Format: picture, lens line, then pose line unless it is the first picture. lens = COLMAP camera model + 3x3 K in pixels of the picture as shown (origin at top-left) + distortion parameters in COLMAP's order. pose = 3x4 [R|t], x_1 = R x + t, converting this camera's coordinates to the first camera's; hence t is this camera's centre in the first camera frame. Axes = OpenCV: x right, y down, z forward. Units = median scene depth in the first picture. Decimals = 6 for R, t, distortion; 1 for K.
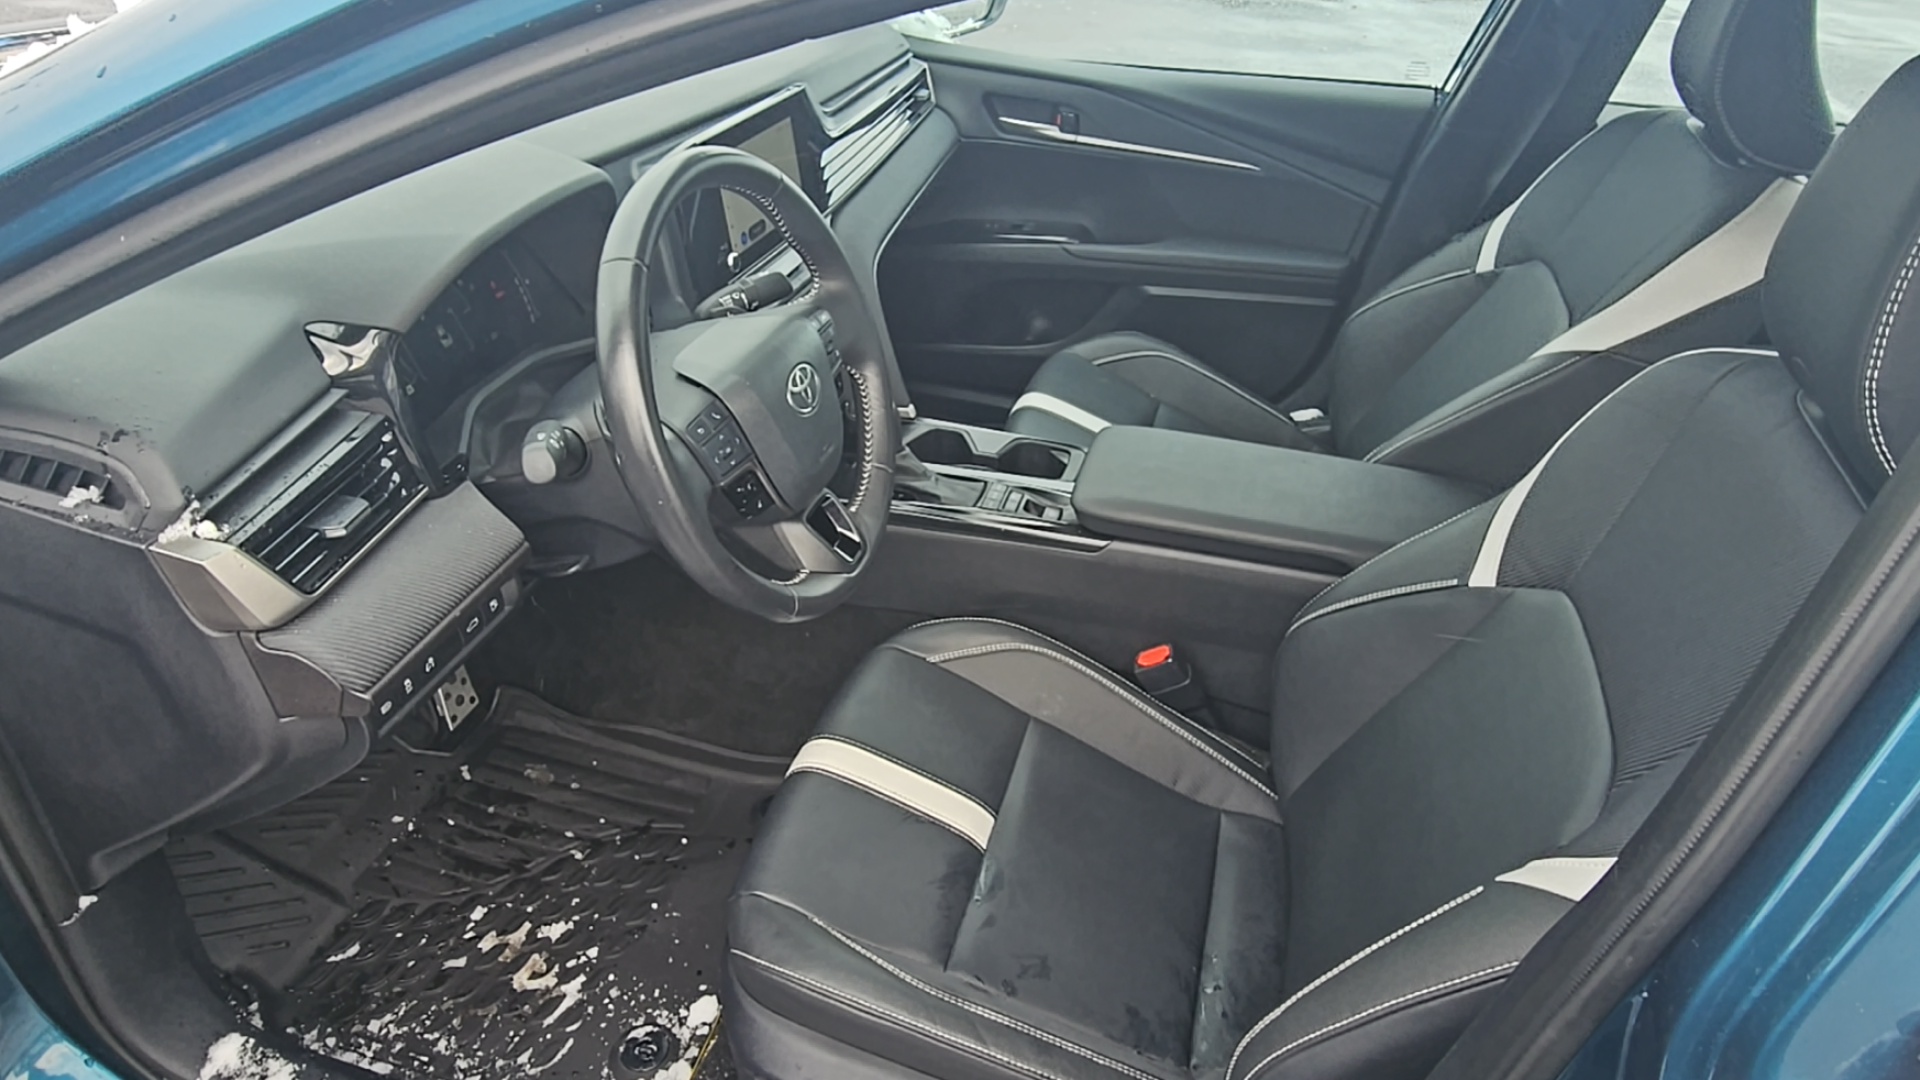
lens RADIAL K [[1172.7, 0, 968.7], [0, 1172.7, 536.9], [0, 0, 1]] dist [0.009364, -0.005110]
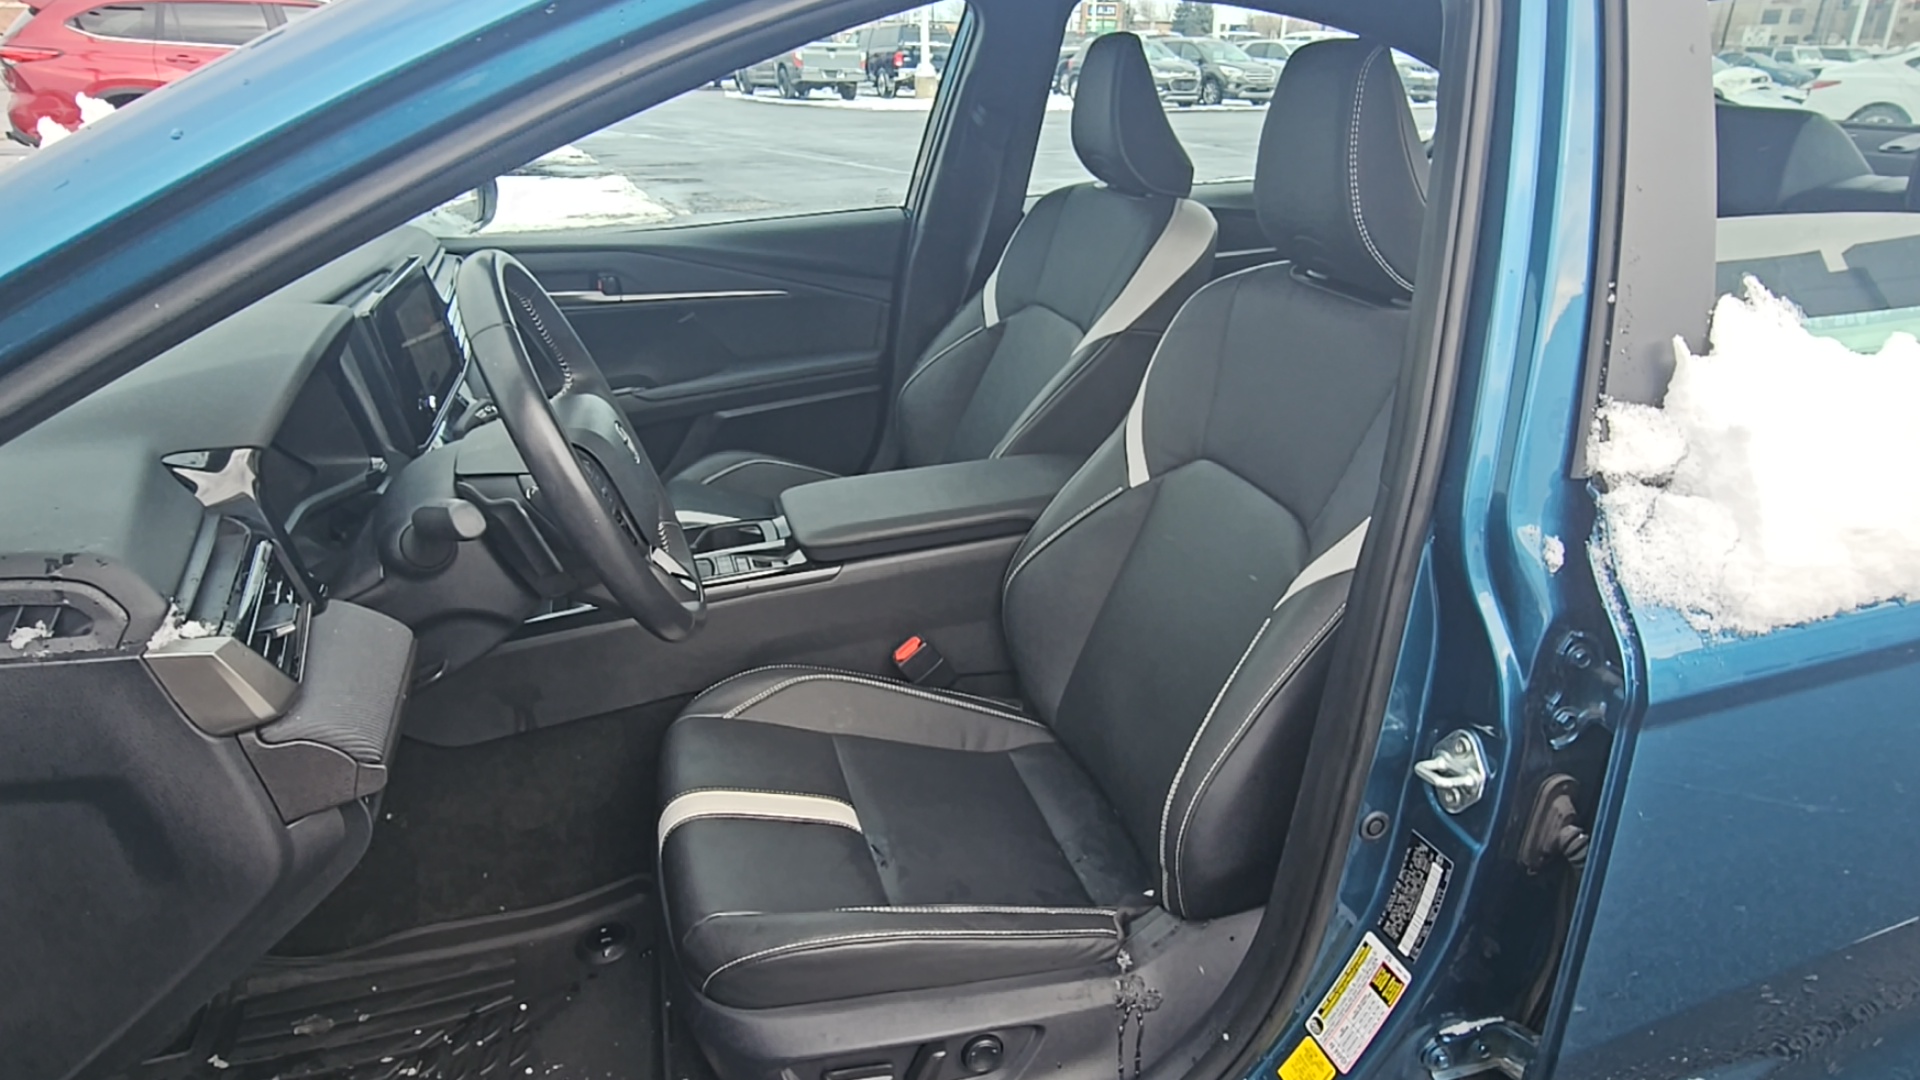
lens RADIAL K [[1172.7, 0, 977.9], [0, 1172.7, 522.1], [0, 0, 1]] dist [0.009364, -0.005110]
pose [[0.845965, -0.261881, 0.464502, -0.295500], [0.345524, 0.932692, -0.103438, 0.131509], [-0.406148, 0.248002, 0.879510, -0.076663]]
